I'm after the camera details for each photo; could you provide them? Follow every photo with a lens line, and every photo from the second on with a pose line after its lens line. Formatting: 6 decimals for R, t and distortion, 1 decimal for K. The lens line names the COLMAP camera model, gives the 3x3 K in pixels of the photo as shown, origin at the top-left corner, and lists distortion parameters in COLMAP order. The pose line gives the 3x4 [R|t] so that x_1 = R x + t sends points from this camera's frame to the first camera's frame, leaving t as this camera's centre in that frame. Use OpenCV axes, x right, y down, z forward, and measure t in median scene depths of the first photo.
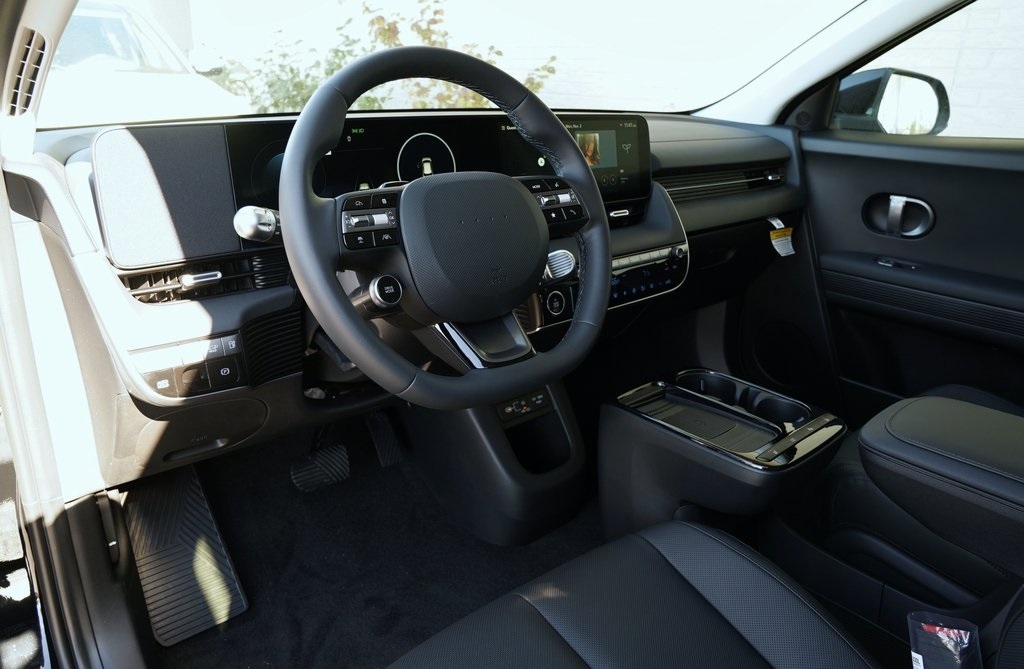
lens RADIAL K [[714.7, 0, 509.2], [0, 714.7, 329.0], [0, 0, 1]] dist [-0.108532, 0.046690]
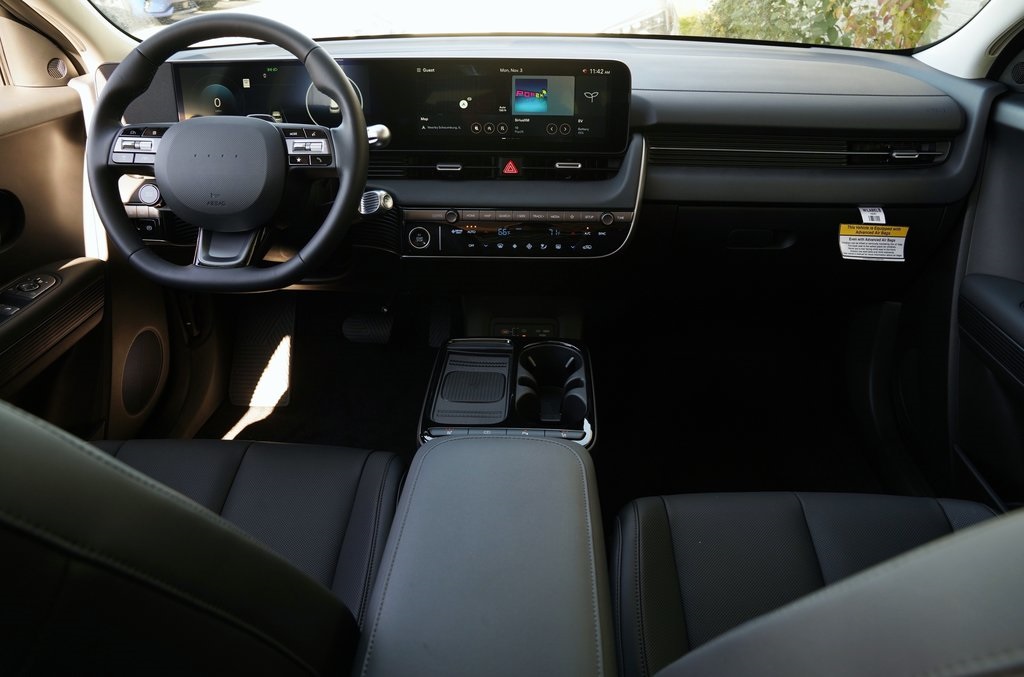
lens RADIAL K [[710.2, 0, 515.4], [0, 710.2, 337.2], [0, 0, 1]] dist [-0.120503, 0.077783]
pose [[0.728361, 0.315137, -0.608424, 0.736325], [-0.210336, 0.947919, 0.239181, -0.153055], [0.652112, -0.046237, 0.756712, 0.225901]]
